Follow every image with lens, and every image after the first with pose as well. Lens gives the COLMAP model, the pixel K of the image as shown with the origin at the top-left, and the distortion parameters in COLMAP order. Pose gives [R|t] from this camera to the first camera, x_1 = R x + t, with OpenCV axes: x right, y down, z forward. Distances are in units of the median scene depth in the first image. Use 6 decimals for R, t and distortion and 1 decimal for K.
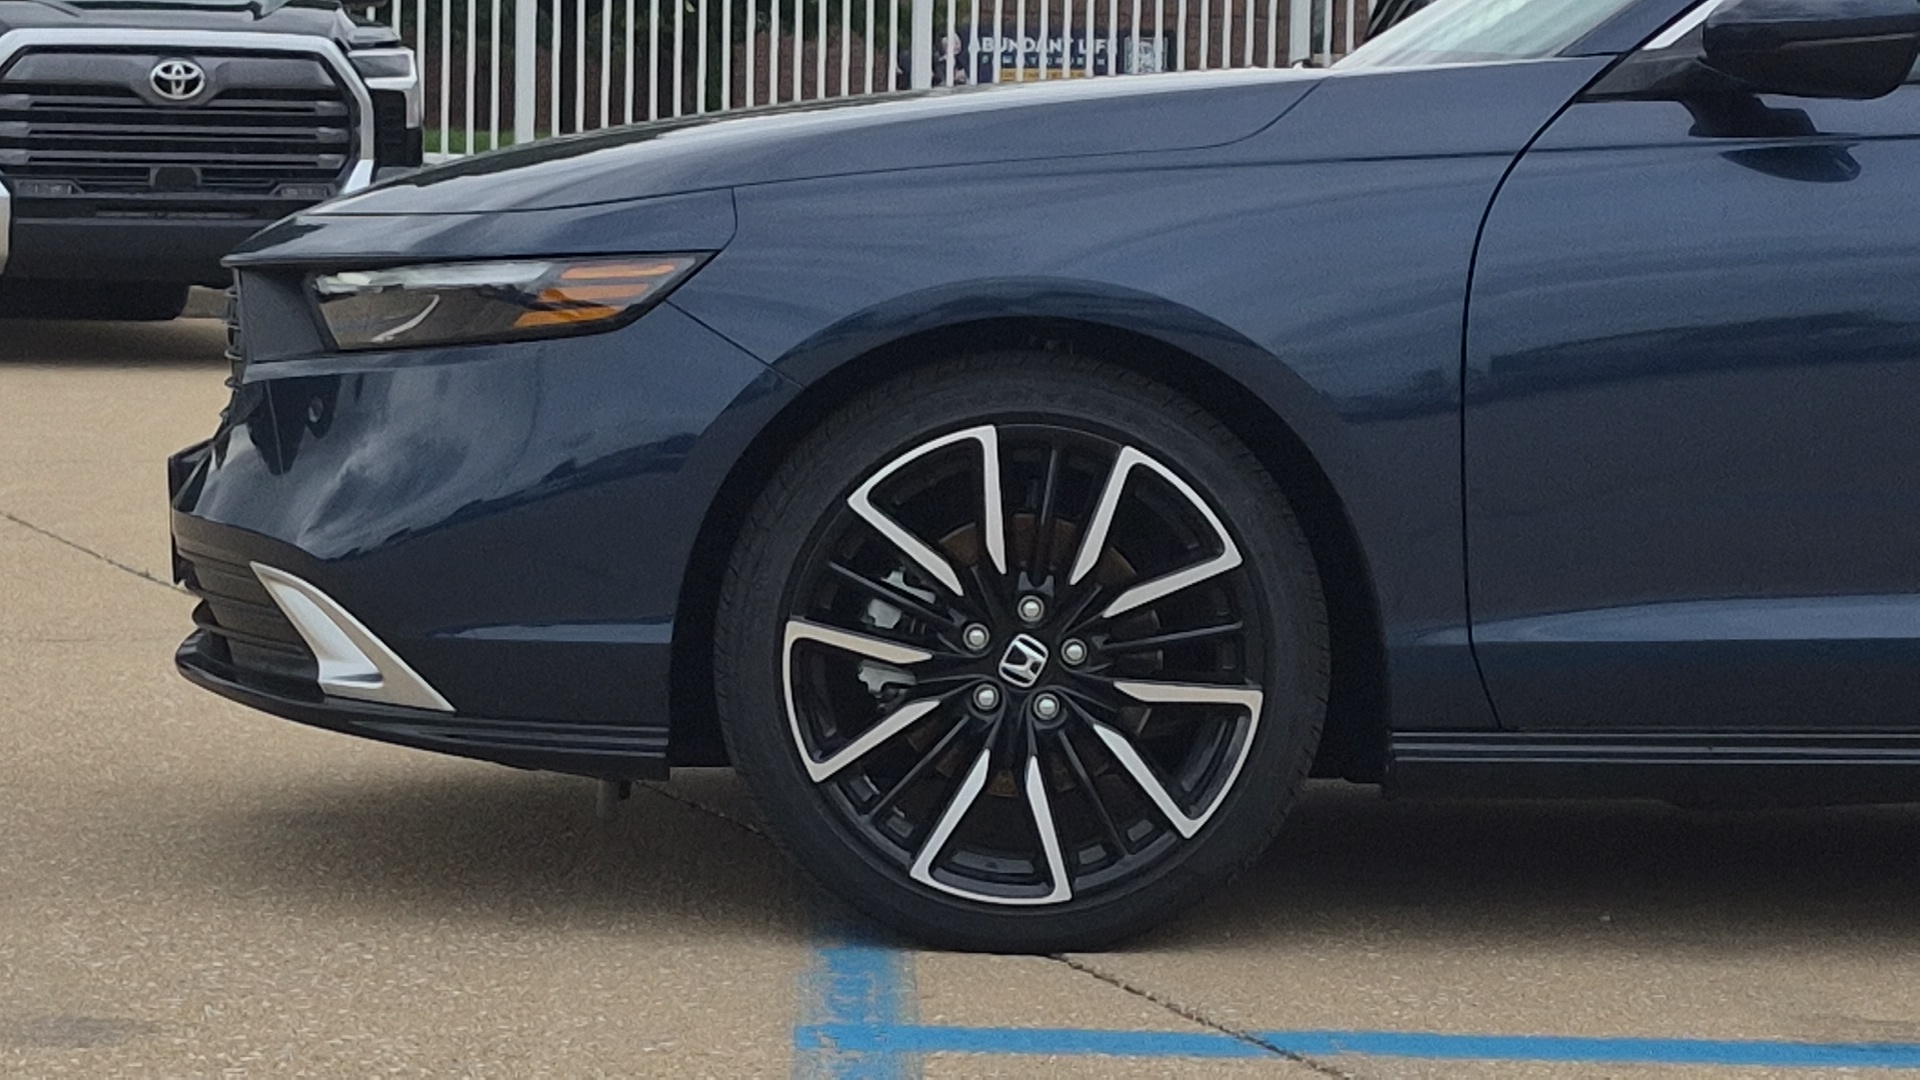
lens RADIAL K [[4167.5, 0, 960.6], [0, 4167.5, 535.7], [0, 0, 1]] dist [0.060903, 0.000000]
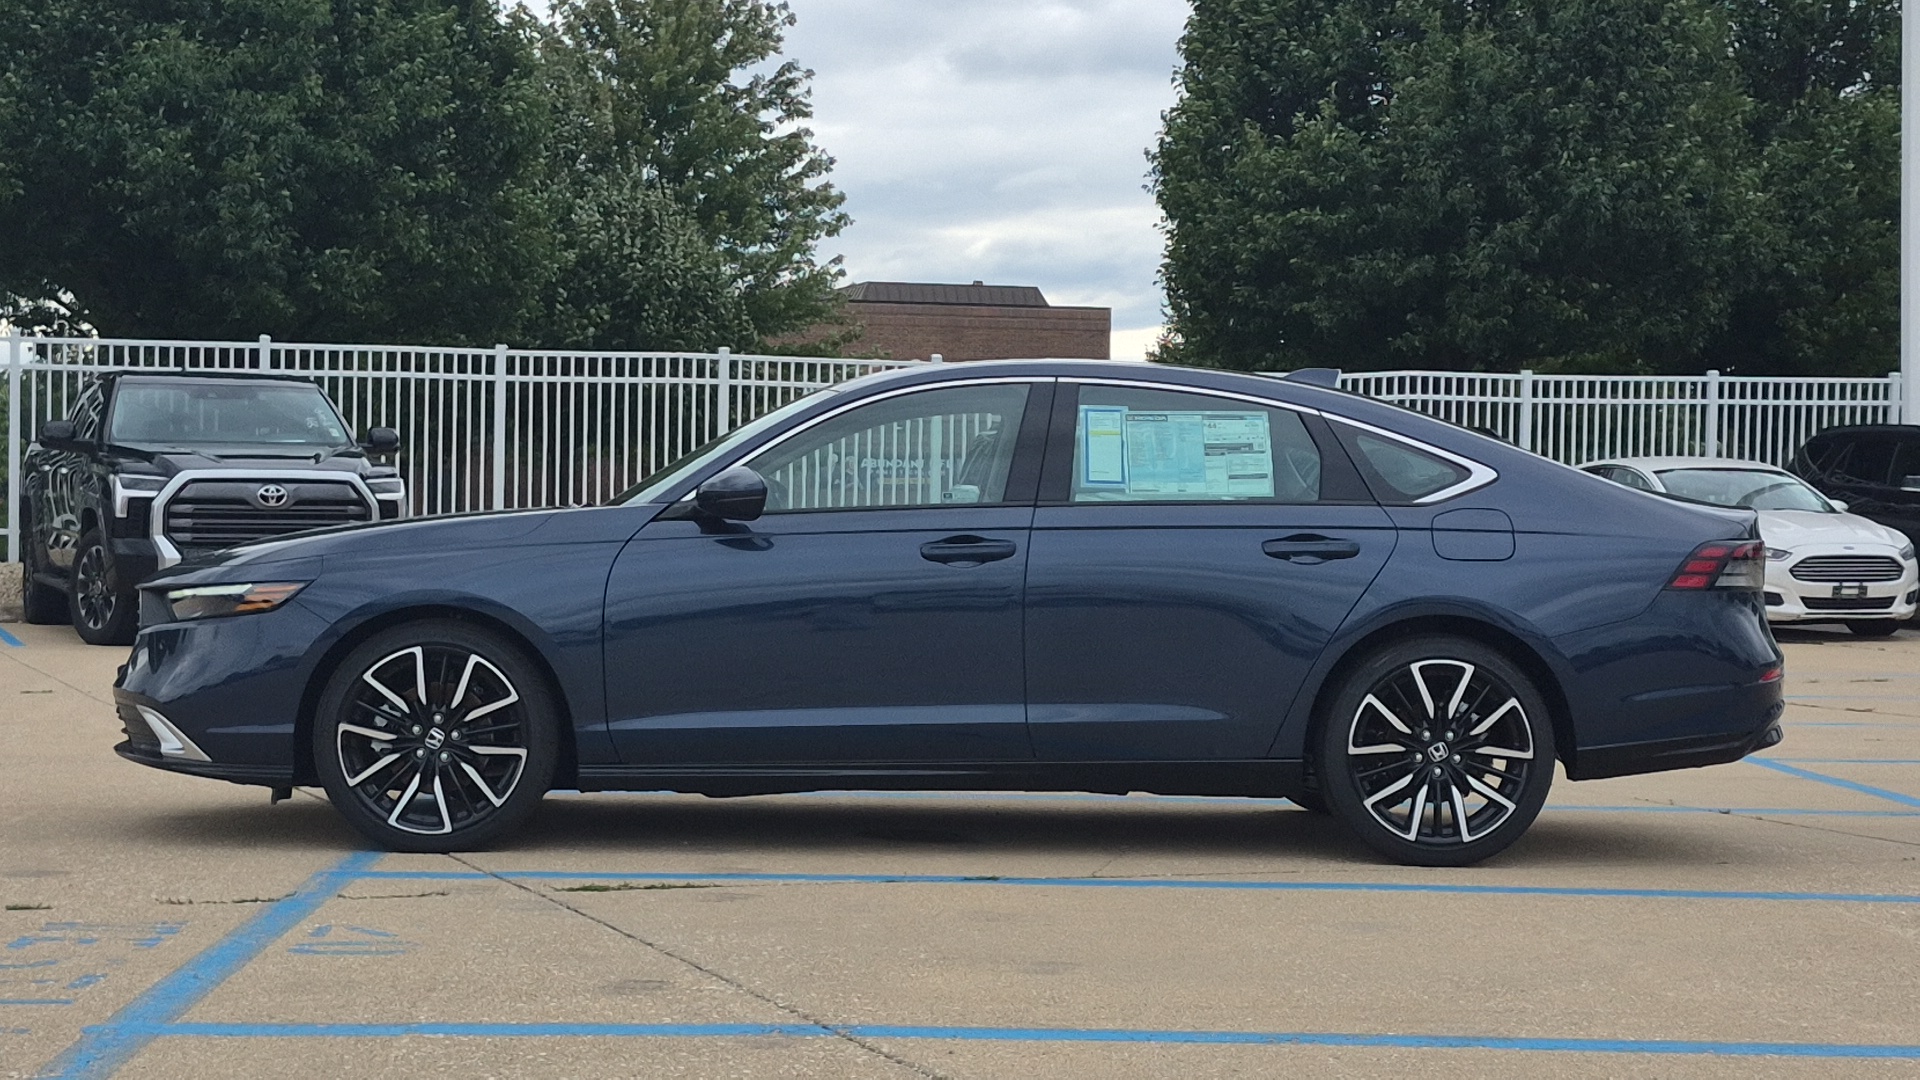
lens RADIAL K [[2512.3, 0, 959.7], [0, 2512.3, 542.1], [0, 0, 1]] dist [0.024206, 0.000000]
pose [[0.998856, -0.005385, 0.047517, 0.265261], [0.009395, 0.996372, -0.084584, 0.043440], [-0.046890, 0.084934, 0.995283, -0.569427]]
